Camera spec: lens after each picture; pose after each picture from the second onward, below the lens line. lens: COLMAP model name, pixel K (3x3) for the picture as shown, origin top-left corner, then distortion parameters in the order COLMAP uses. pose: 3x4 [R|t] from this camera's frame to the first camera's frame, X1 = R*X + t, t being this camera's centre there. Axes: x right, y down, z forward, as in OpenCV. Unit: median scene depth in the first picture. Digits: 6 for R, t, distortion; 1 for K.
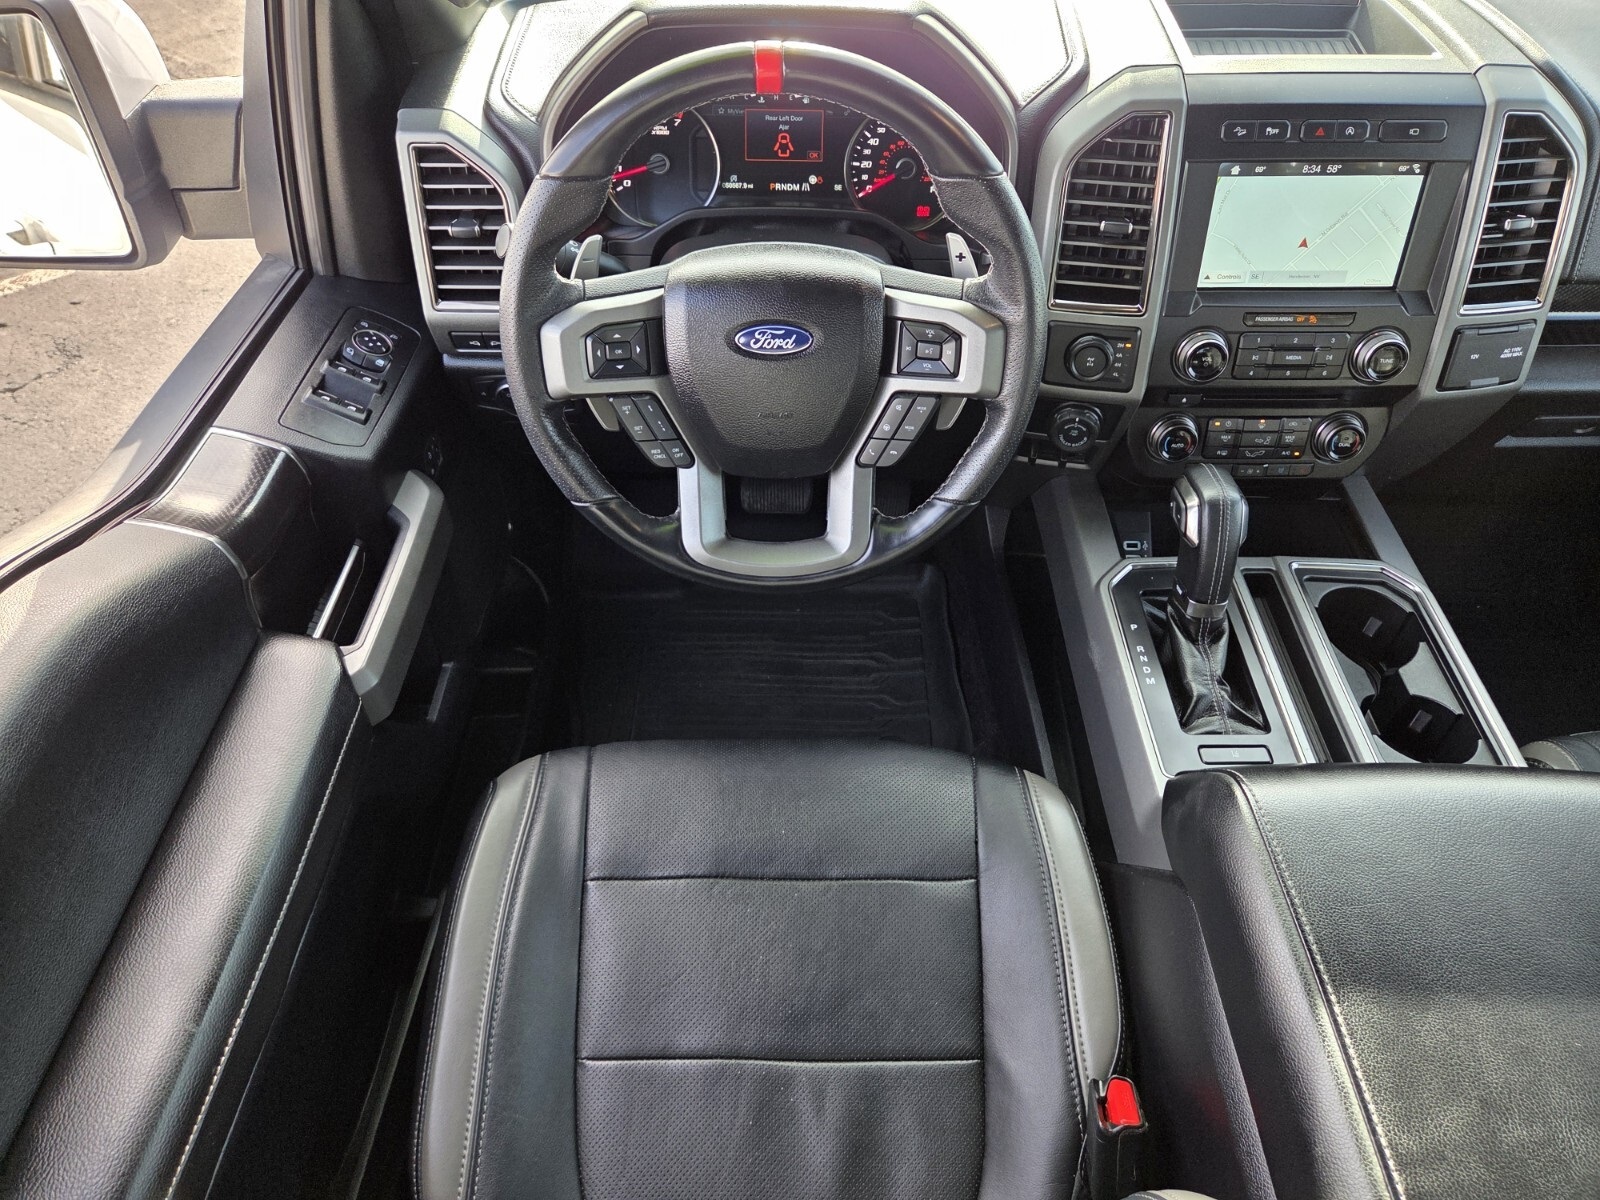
lens RADIAL K [[1293.7, 0, 800.0], [0, 1293.7, 600.0], [0, 0, 1]] dist [0.064101, -0.088523]
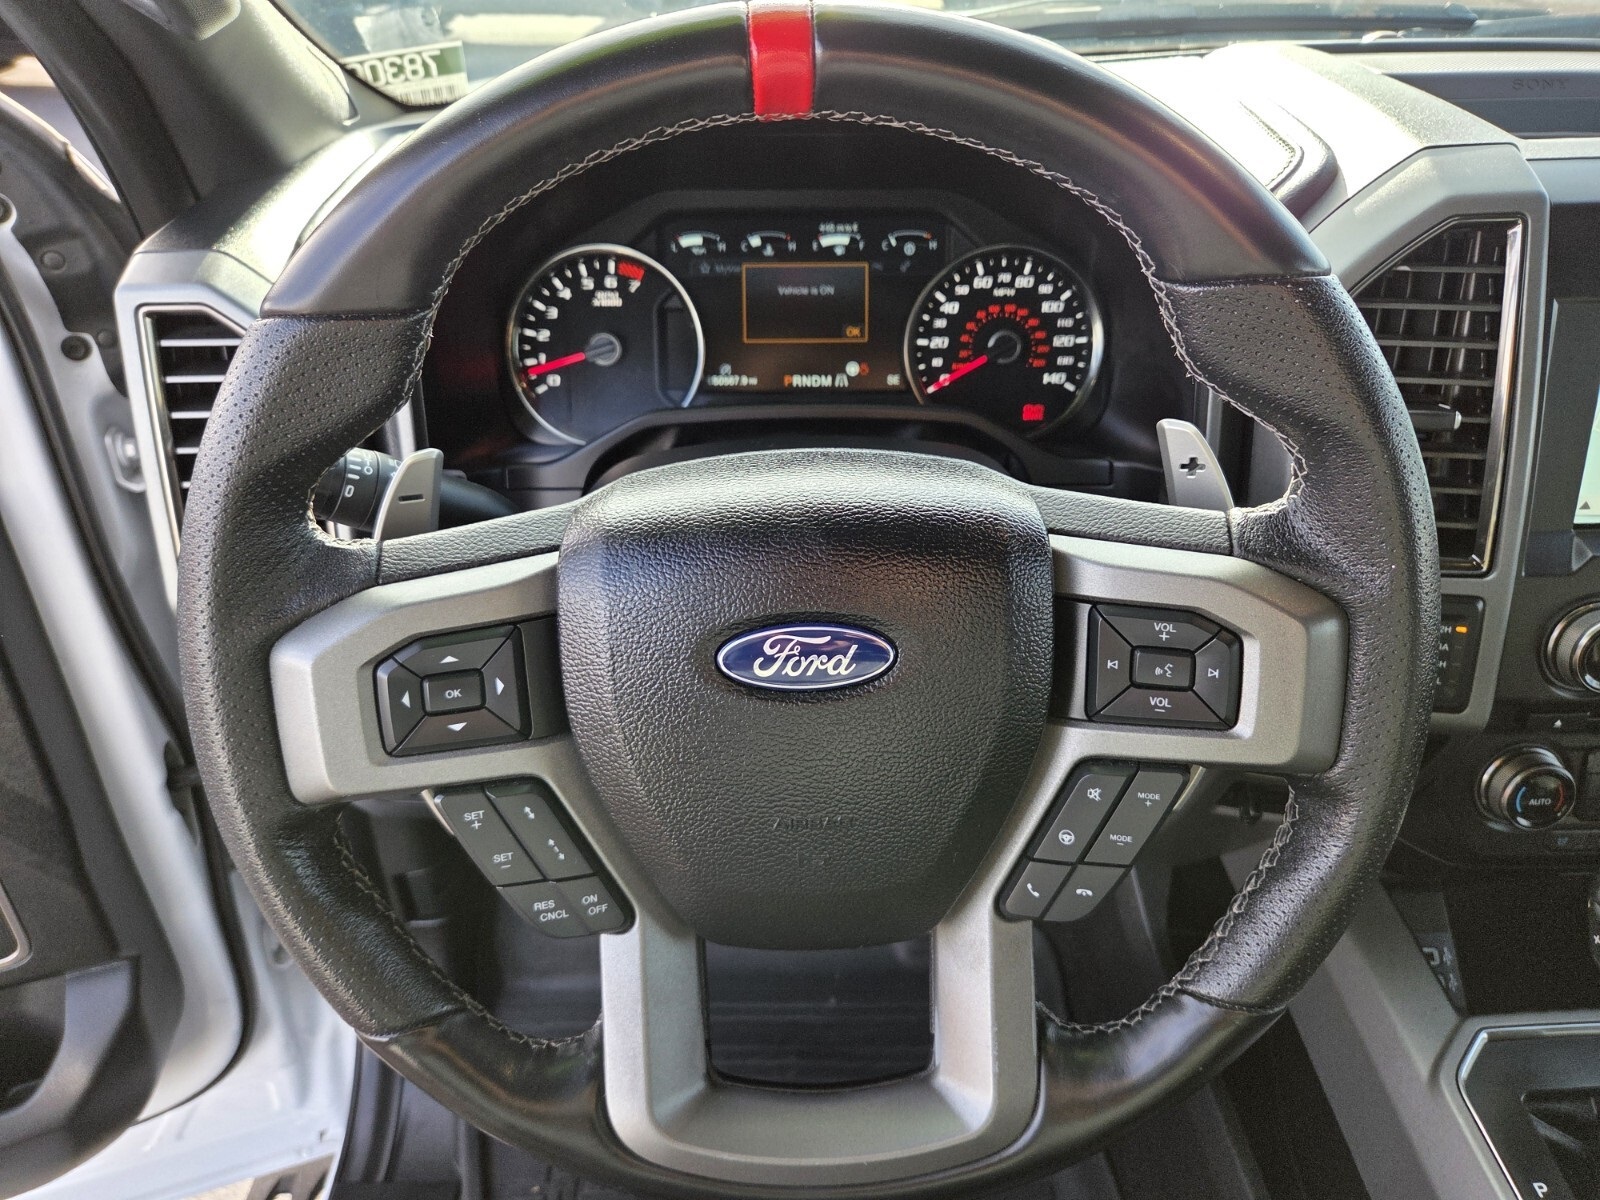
lens RADIAL K [[1293.7, 0, 800.0], [0, 1293.7, 600.0], [0, 0, 1]] dist [0.064101, -0.088523]
pose [[0.999681, -0.024085, -0.007568, -0.015588], [0.022255, 0.982248, -0.186264, -0.114518], [0.011920, 0.186036, 0.982471, 0.472926]]
